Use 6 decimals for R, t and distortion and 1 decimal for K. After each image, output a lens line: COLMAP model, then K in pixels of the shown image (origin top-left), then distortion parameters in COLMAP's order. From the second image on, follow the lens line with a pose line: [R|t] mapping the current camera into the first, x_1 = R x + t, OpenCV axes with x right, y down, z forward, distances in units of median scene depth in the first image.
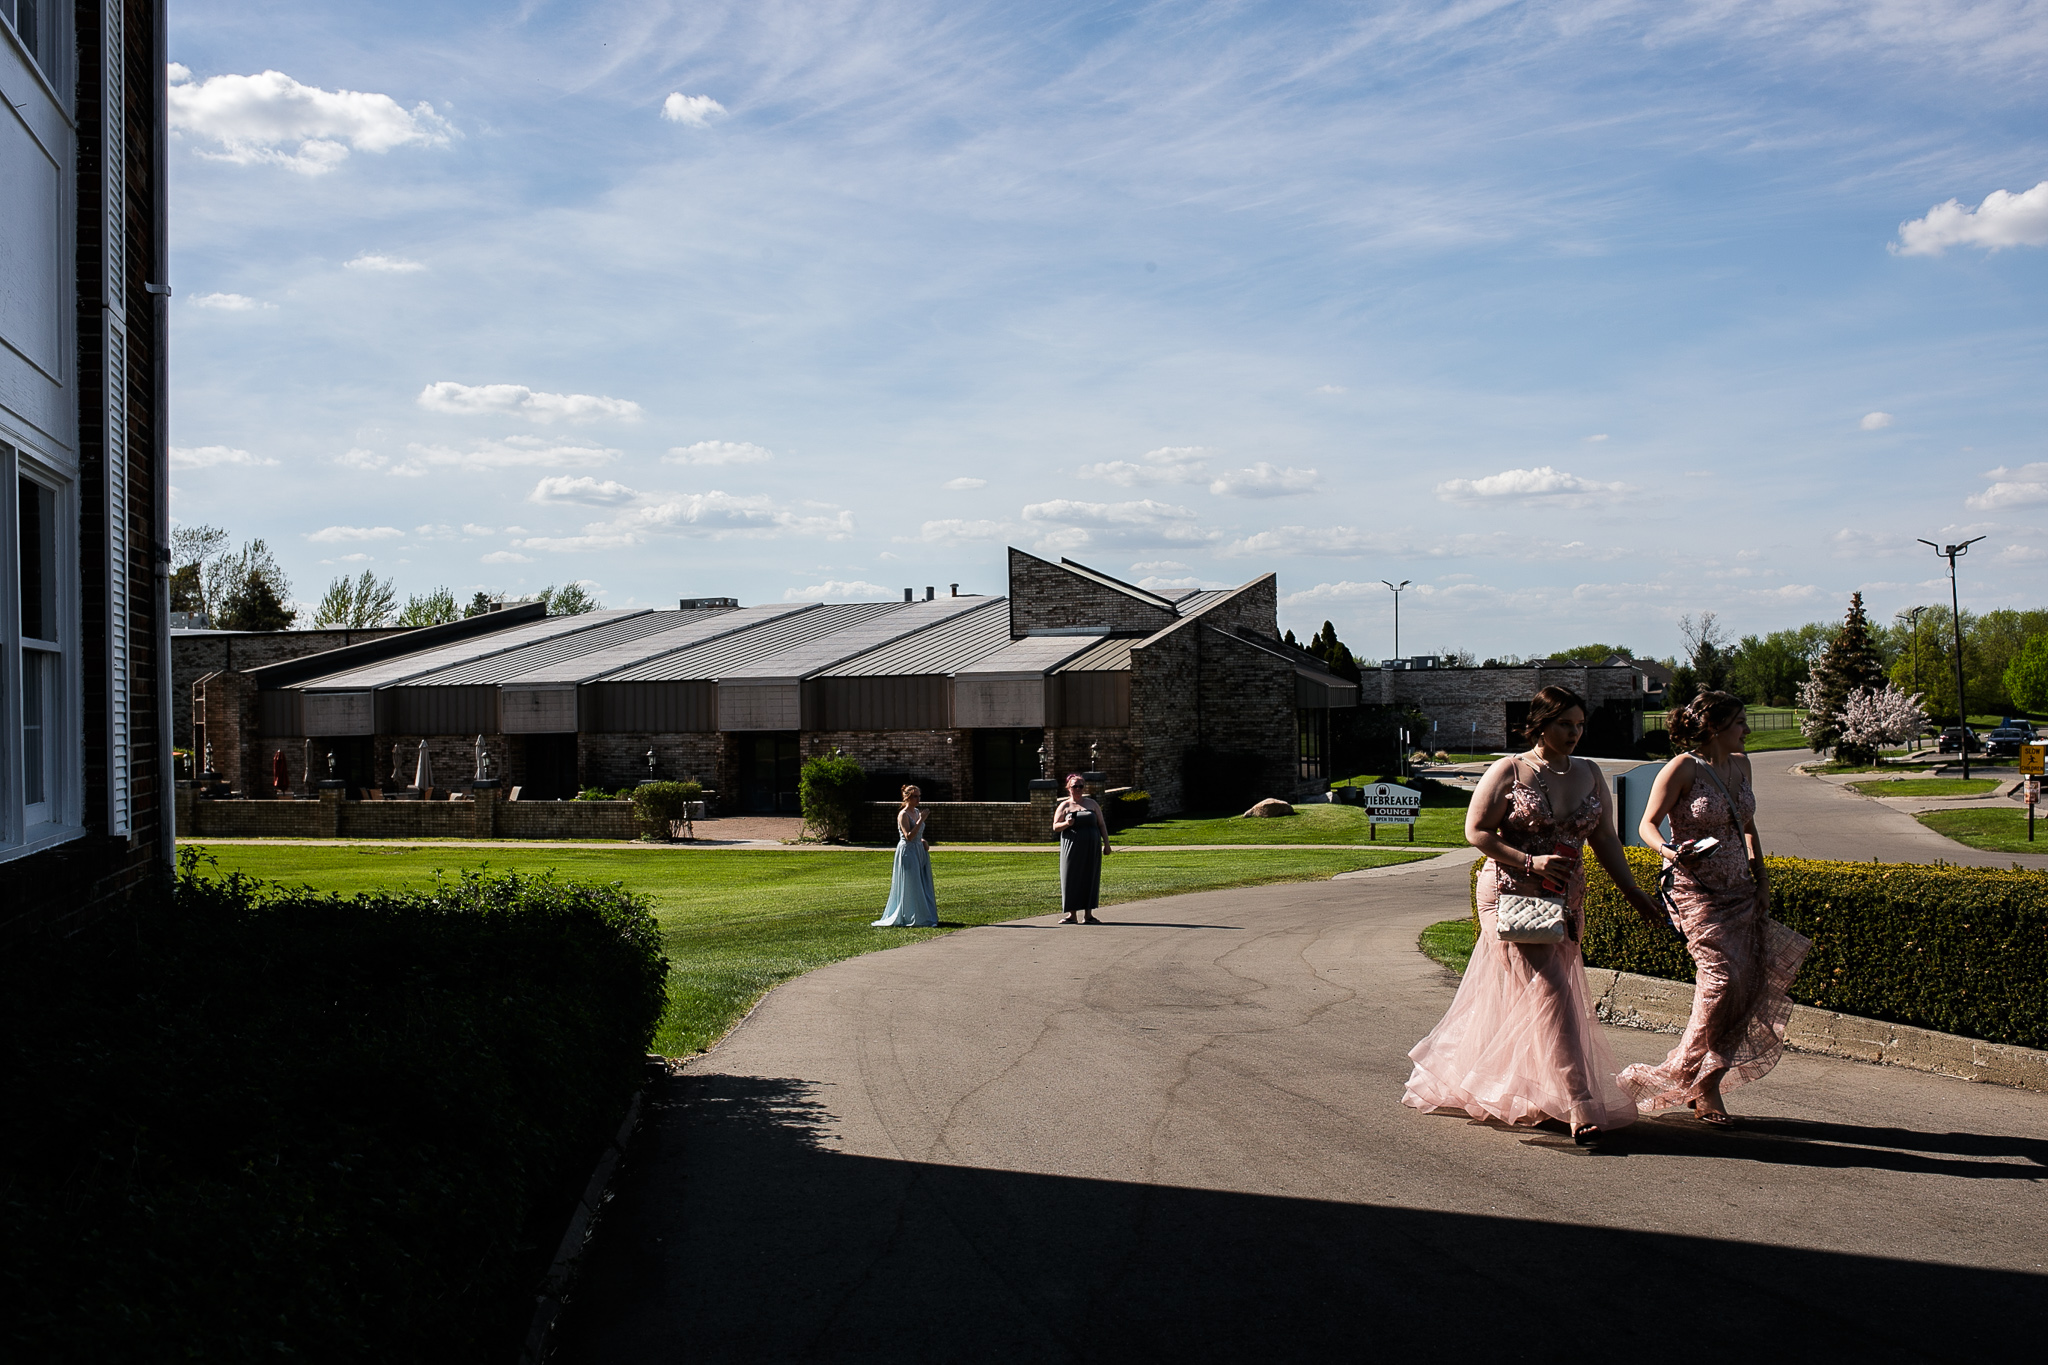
lens RADIAL K [[1944.7, 0, 1024.0], [0, 1944.7, 682.5], [0, 0, 1]] dist [-0.054869, 0.018134]
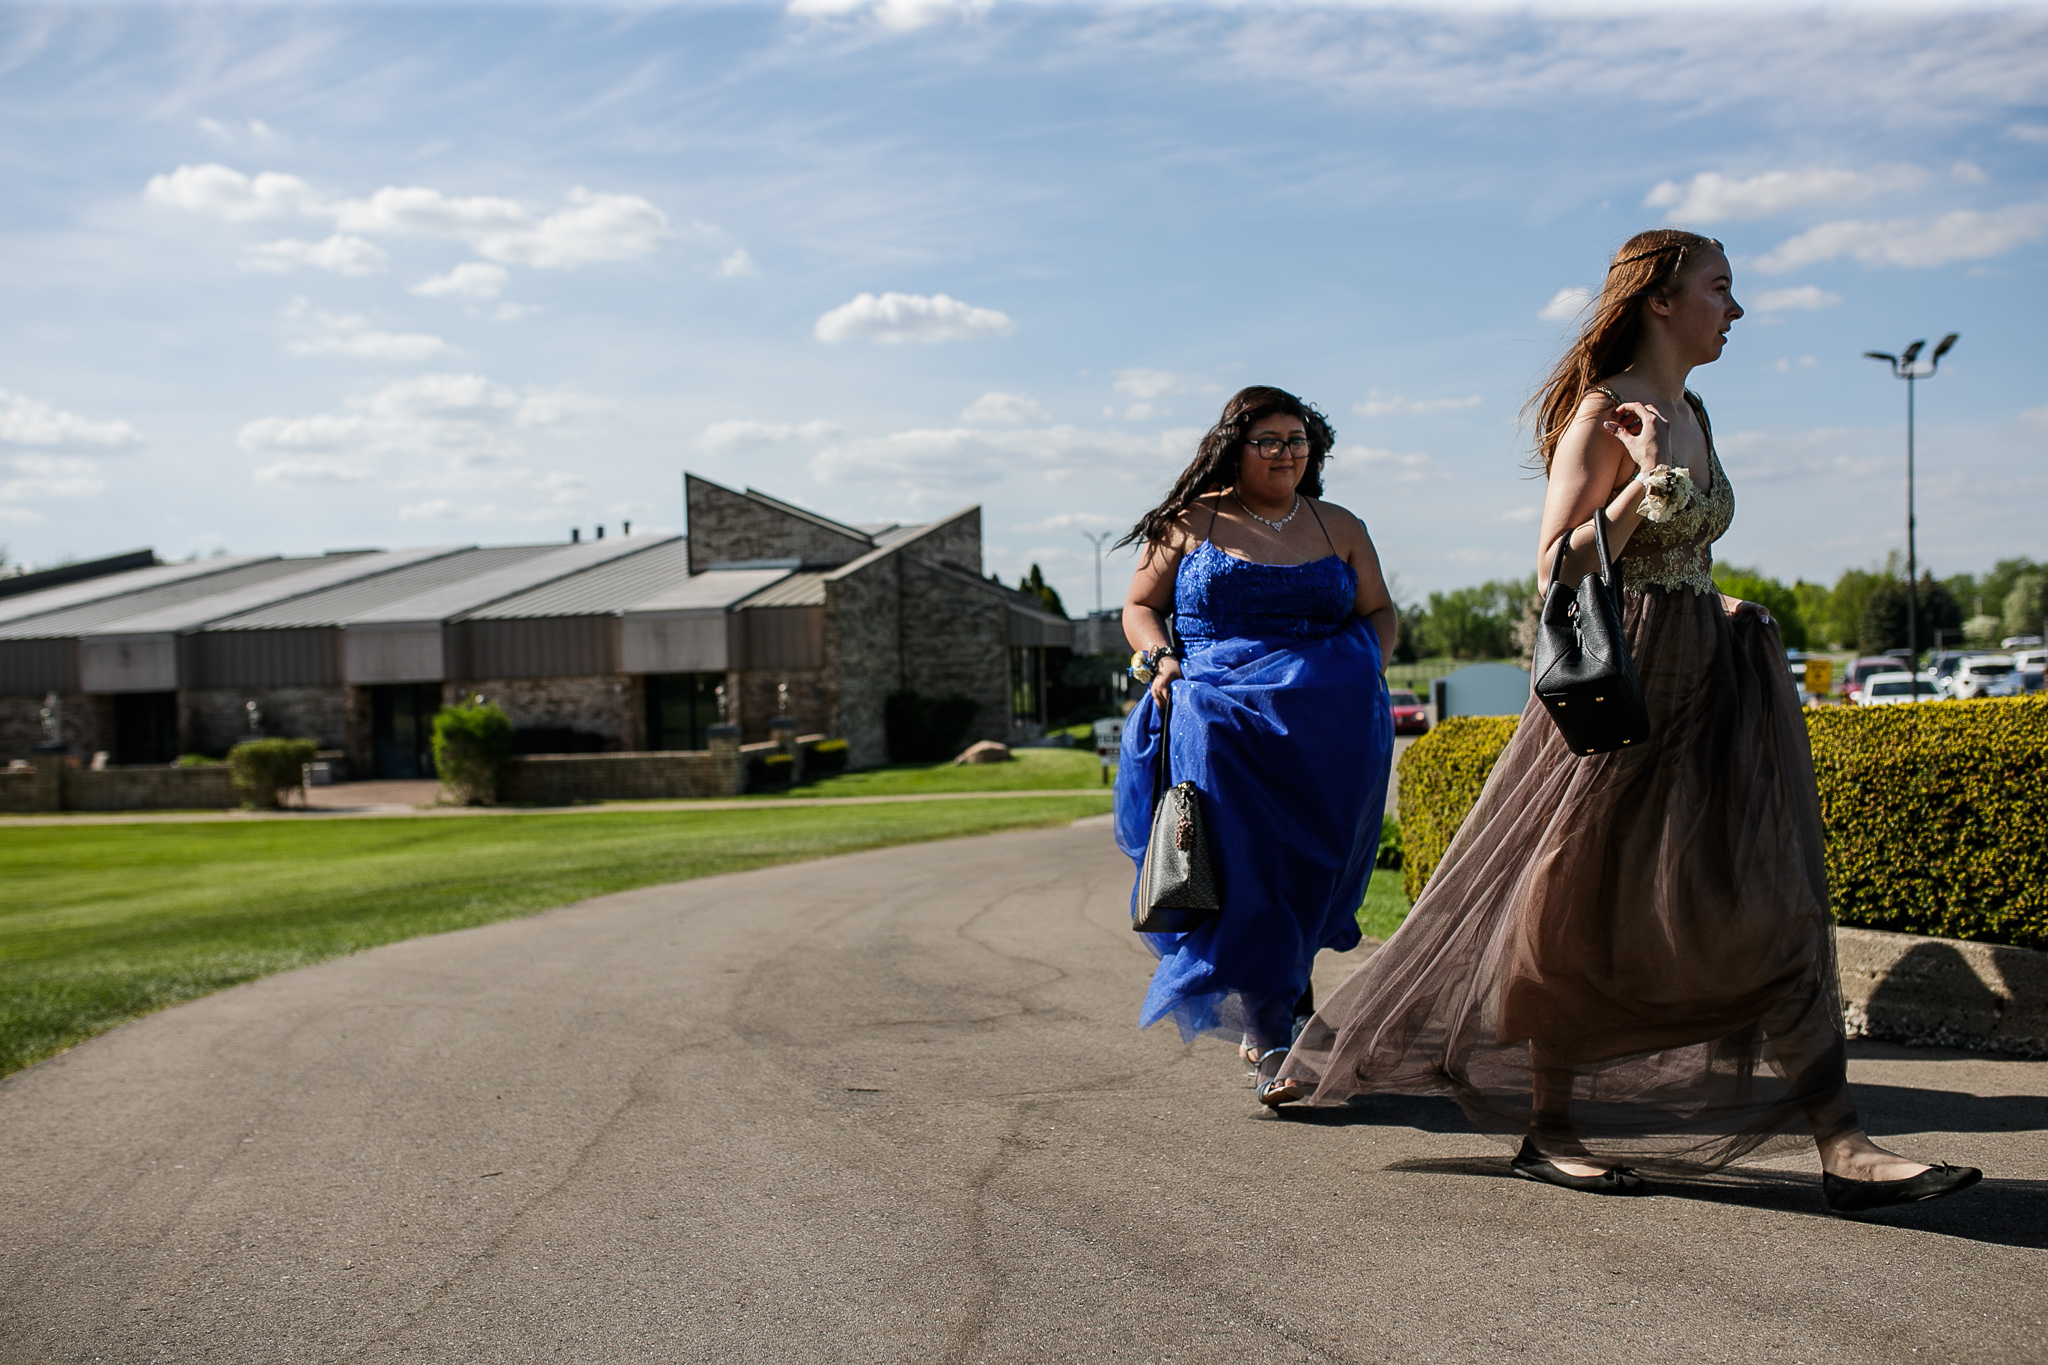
lens RADIAL K [[1944.7, 0, 1024.0], [0, 1944.7, 682.5], [0, 0, 1]] dist [-0.054869, 0.018134]
pose [[0.987688, -0.018927, 0.155285, 0.006581], [0.016489, 0.999720, 0.016978, 0.015345], [-0.155563, -0.014208, 0.987724, 0.109800]]
